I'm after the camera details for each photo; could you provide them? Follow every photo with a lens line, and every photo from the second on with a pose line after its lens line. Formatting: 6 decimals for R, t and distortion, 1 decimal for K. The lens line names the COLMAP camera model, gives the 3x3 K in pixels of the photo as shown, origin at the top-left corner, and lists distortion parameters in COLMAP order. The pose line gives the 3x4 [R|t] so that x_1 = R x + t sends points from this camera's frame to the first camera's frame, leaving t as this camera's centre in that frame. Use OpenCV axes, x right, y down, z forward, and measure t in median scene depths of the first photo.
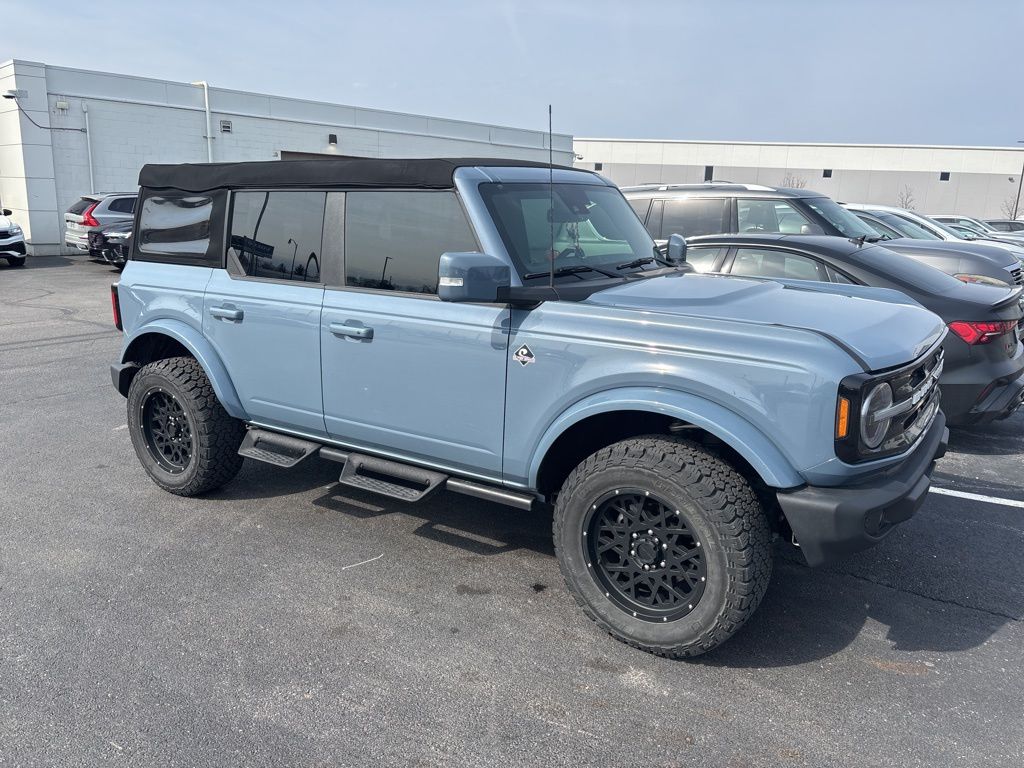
lens RADIAL K [[771.5, 0, 512.0], [0, 771.5, 384.0], [0, 0, 1]] dist [0.005965, 0.007063]
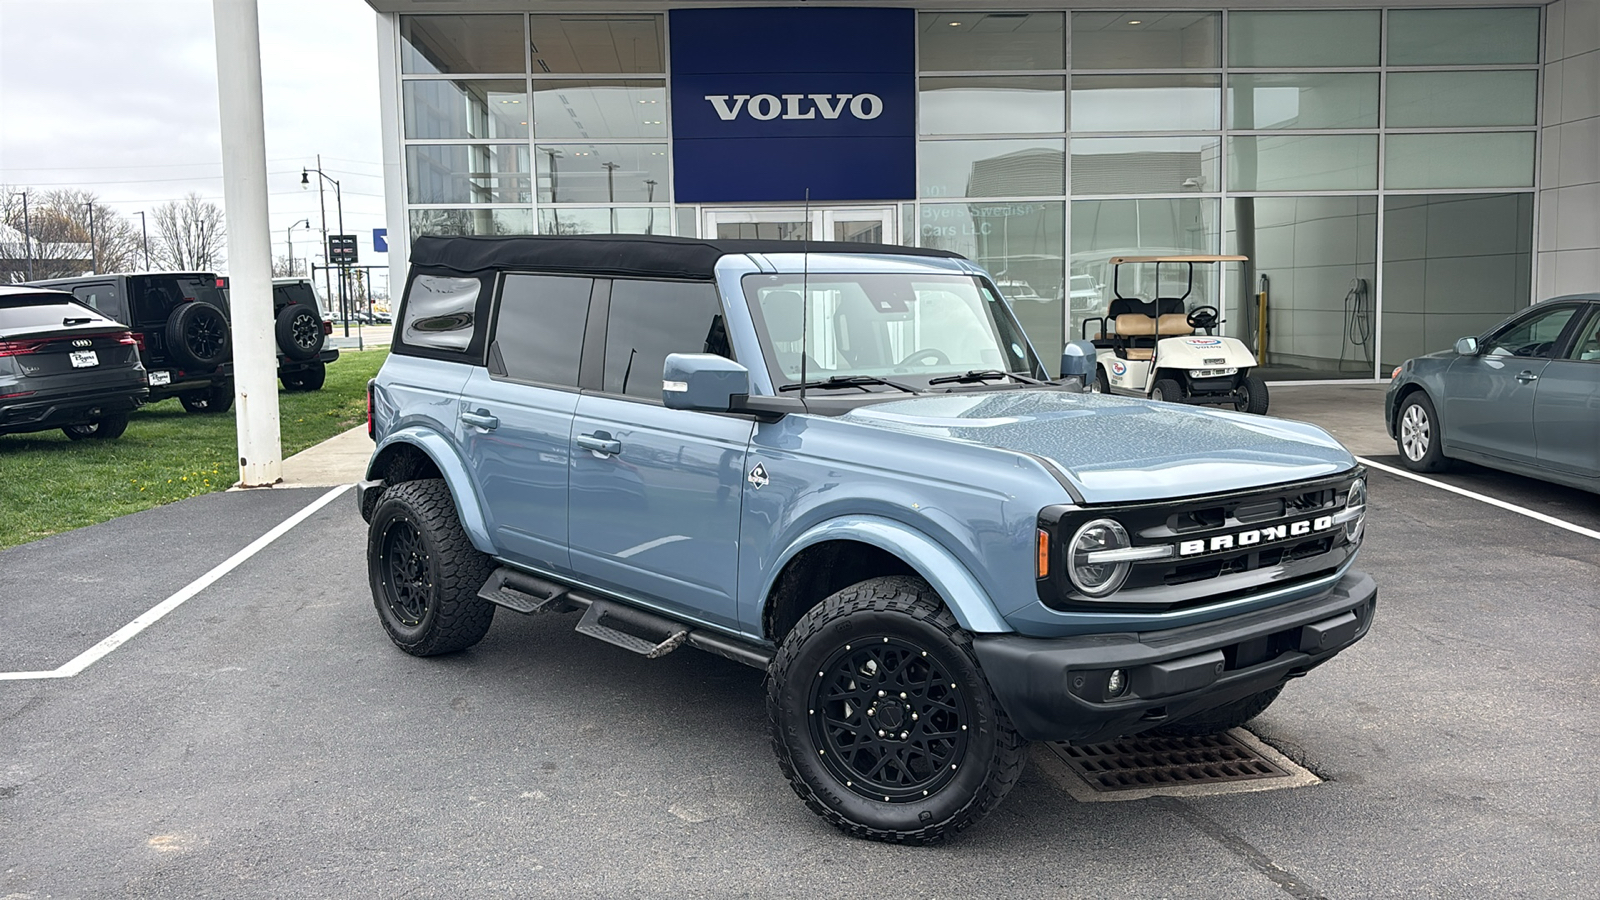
lens RADIAL K [[1479.0, 0, 800.0], [0, 1479.0, 450.0], [0, 0, 1]] dist [0.034691, -0.017010]
pose [[0.968204, 0.049927, -0.245131, 0.365409], [-0.076842, 0.991864, -0.101490, 0.076967], [0.238069, 0.117099, 0.964163, -0.448722]]
